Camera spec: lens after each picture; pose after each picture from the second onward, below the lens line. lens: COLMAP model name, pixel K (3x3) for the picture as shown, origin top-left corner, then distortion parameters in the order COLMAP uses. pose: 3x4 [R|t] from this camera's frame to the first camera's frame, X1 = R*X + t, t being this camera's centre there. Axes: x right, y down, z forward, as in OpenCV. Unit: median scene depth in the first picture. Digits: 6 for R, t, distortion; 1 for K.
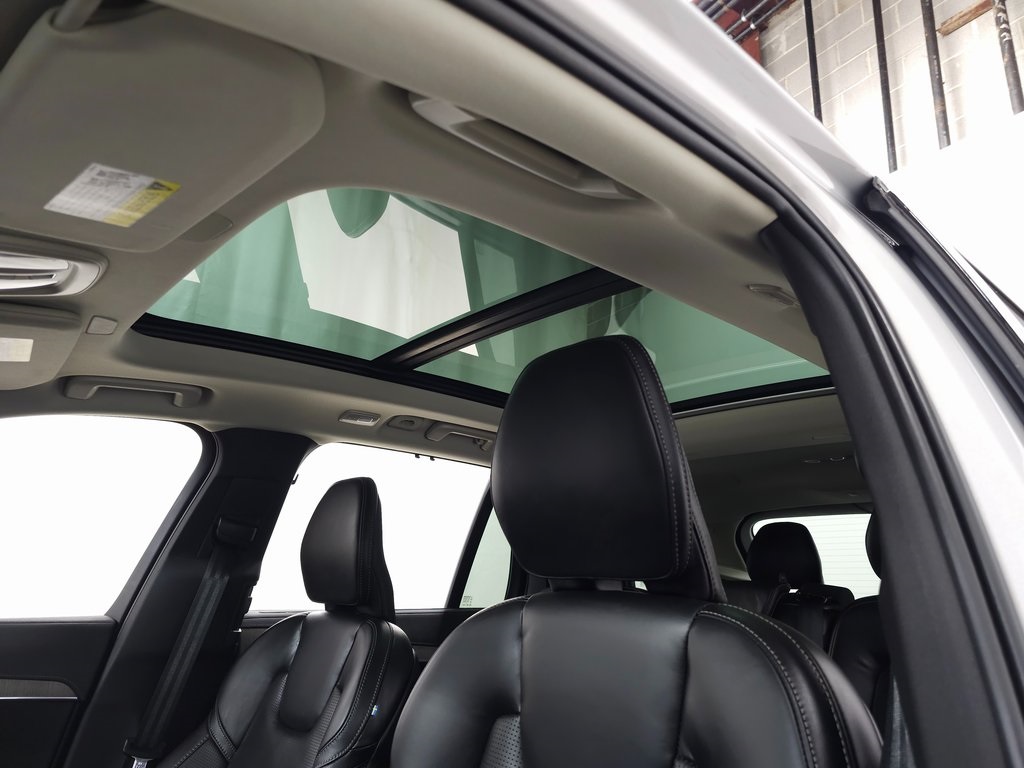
lens RADIAL K [[695.3, 0, 511.6], [0, 695.3, 386.5], [0, 0, 1]] dist [0.034694, -0.043487]
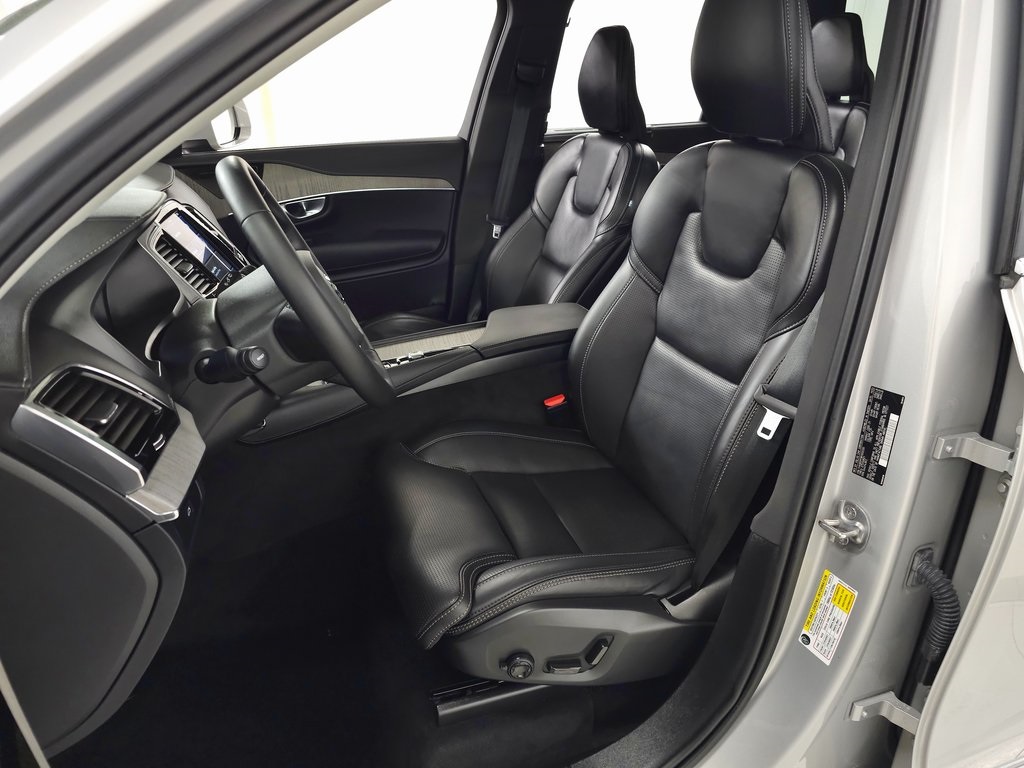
lens RADIAL K [[695.3, 0, 509.7], [0, 695.3, 381.9], [0, 0, 1]] dist [0.034694, -0.043487]
pose [[0.930541, 0.103621, -0.351220, 0.122557], [0.153599, 0.760223, 0.631244, -0.226253], [0.332415, -0.641346, 0.691503, -0.385483]]
